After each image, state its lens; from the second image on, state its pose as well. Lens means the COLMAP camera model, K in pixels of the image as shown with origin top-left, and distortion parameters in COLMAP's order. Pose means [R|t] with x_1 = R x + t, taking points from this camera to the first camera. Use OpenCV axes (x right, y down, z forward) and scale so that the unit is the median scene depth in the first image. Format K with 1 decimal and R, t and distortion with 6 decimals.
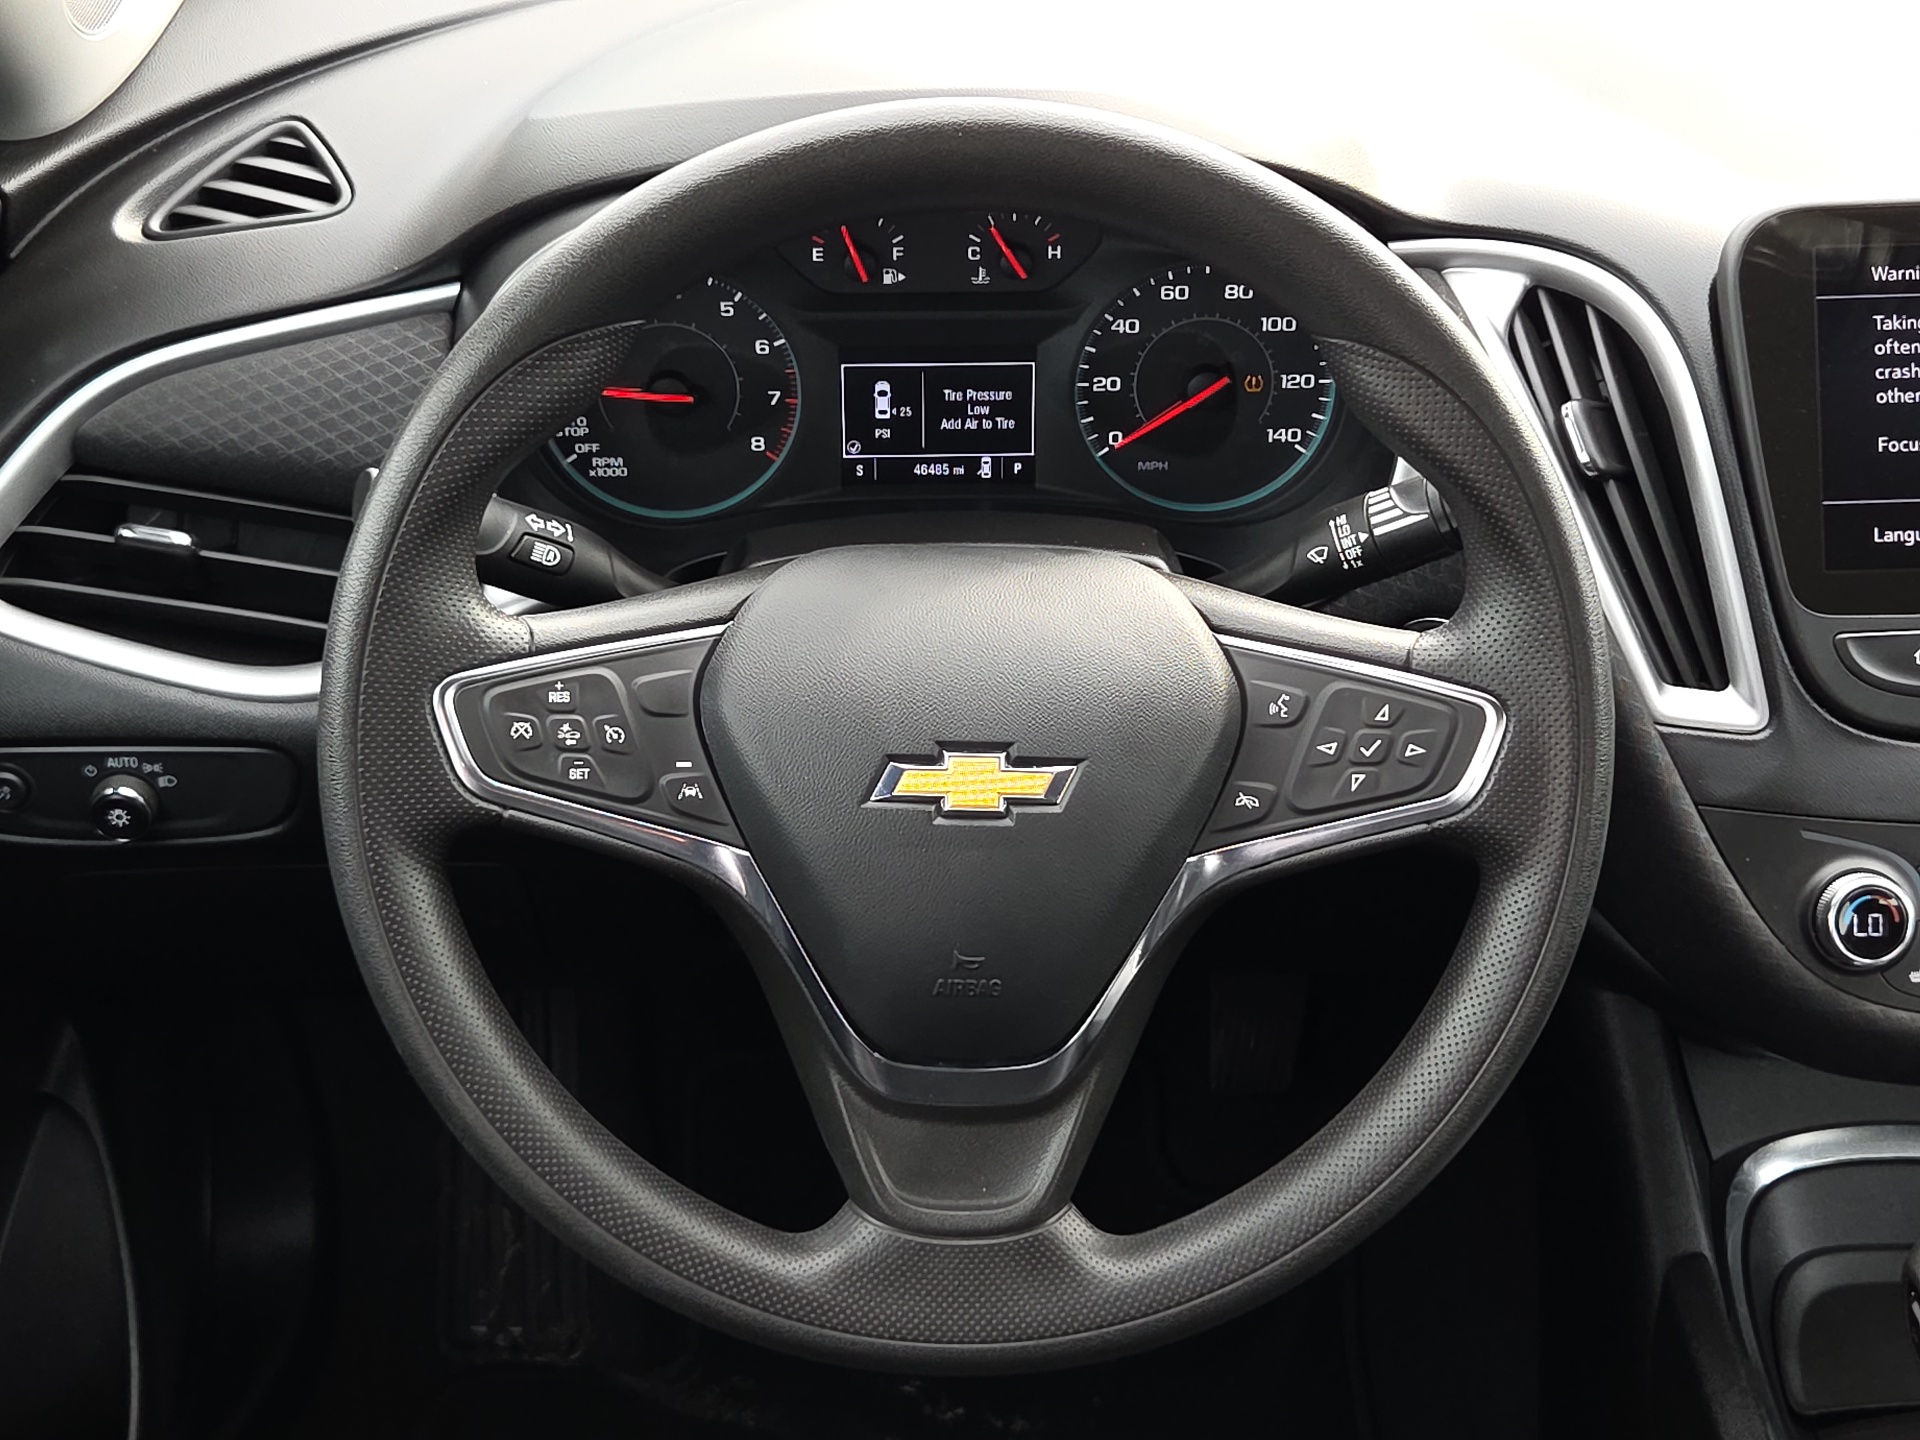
lens RADIAL K [[2834.4, 0, 991.5], [0, 2834.4, 697.9], [0, 0, 1]] dist [0.086432, 0.000000]
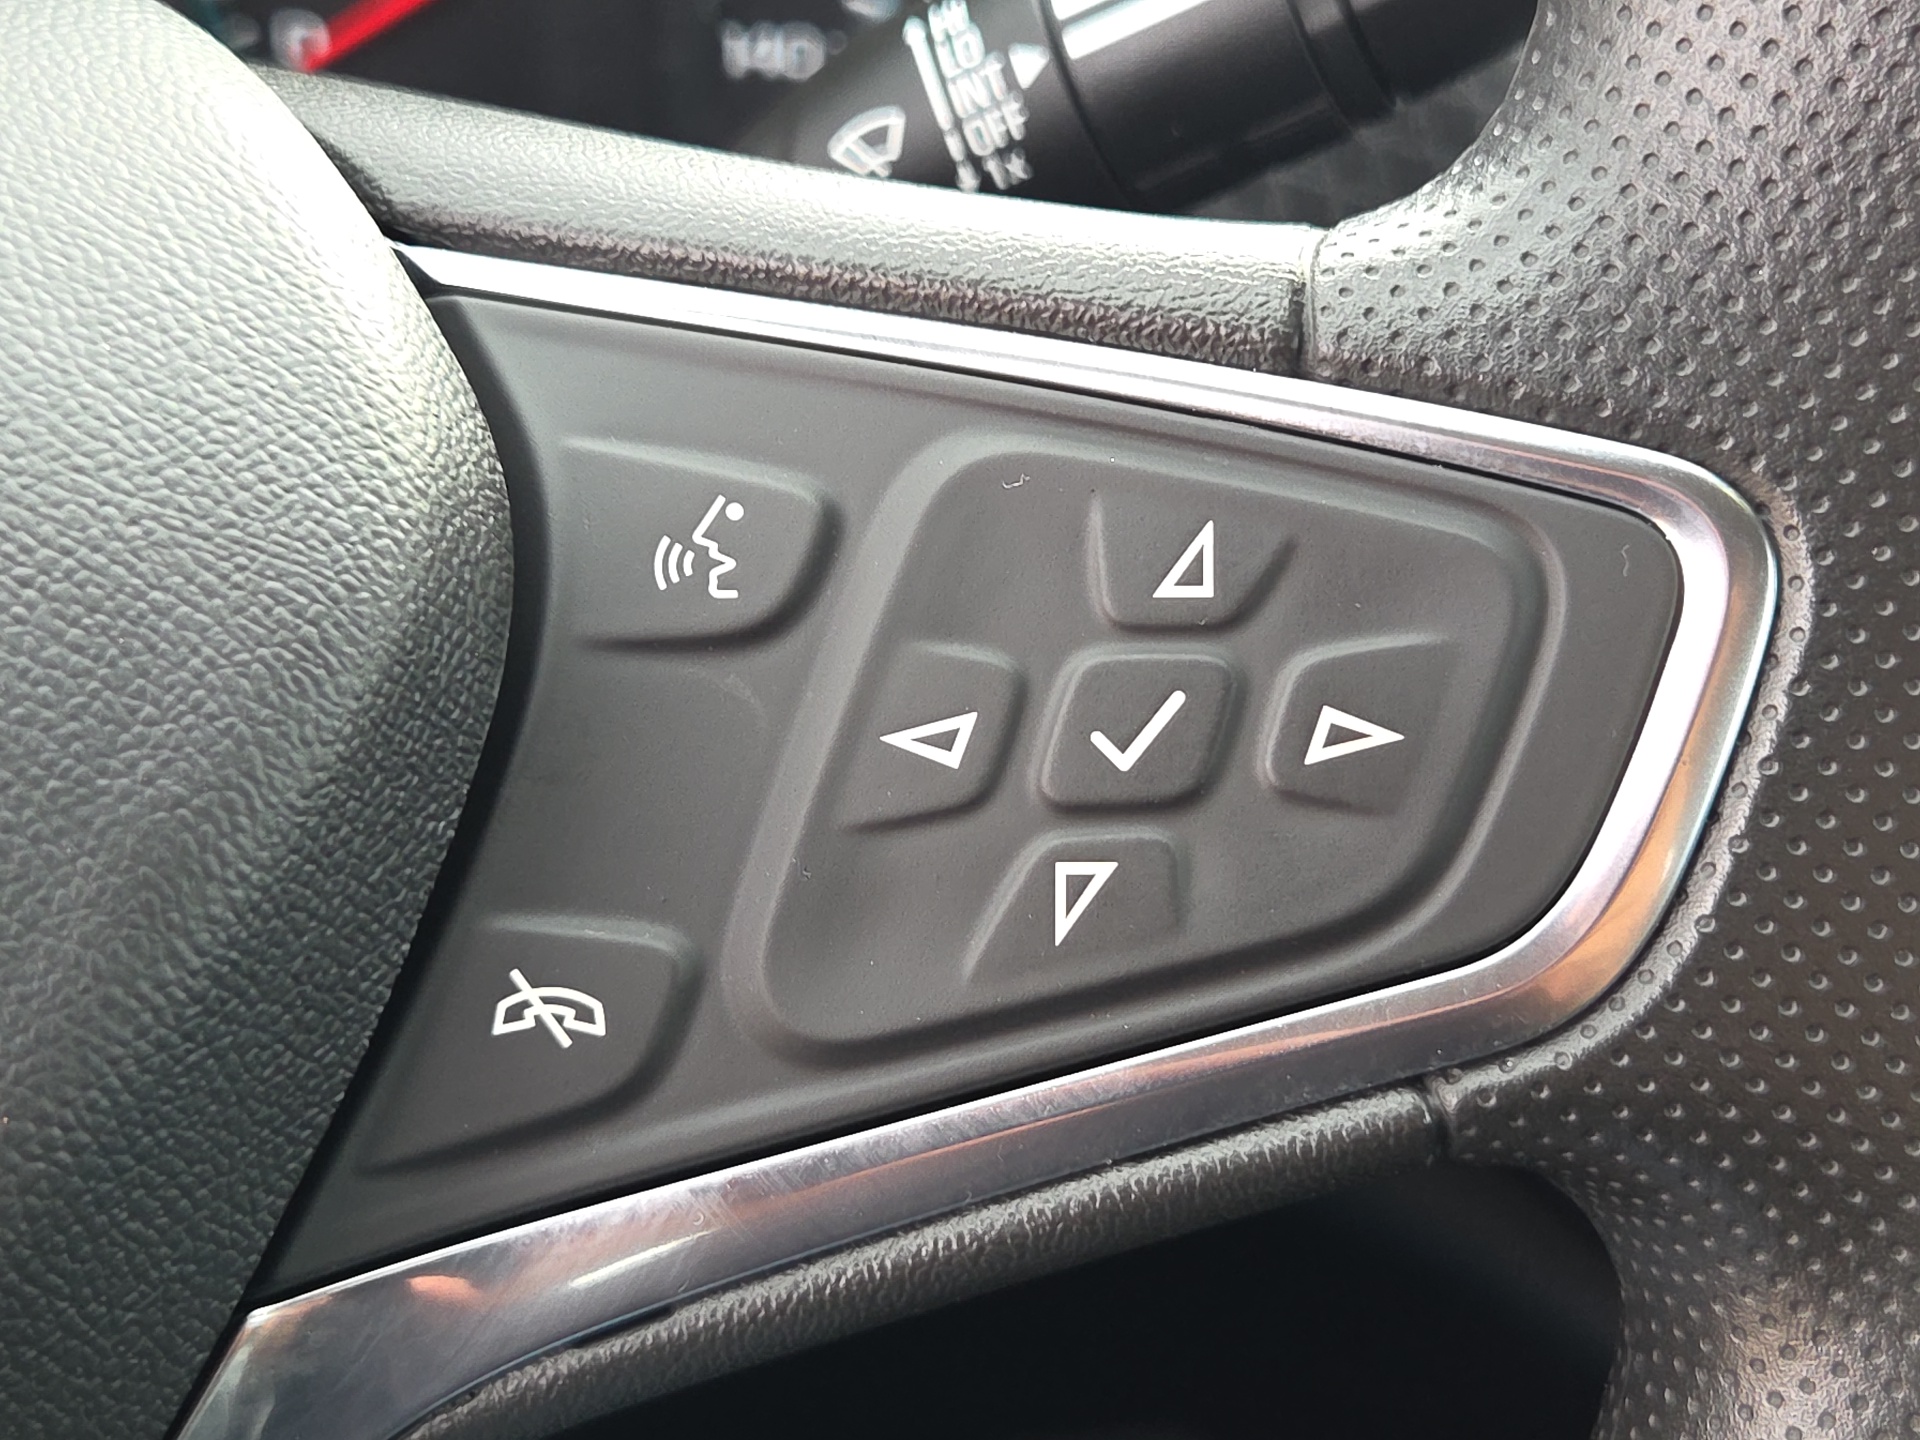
lens RADIAL K [[3116.2, 0, 1032.0], [0, 3116.2, 699.3], [0, 0, 1]] dist [0.073738, 0.000000]
pose [[0.986473, -0.014783, 0.163254, 0.077136], [0.029964, 0.995407, -0.090928, 0.031203], [-0.161160, 0.094590, 0.982385, 0.676546]]
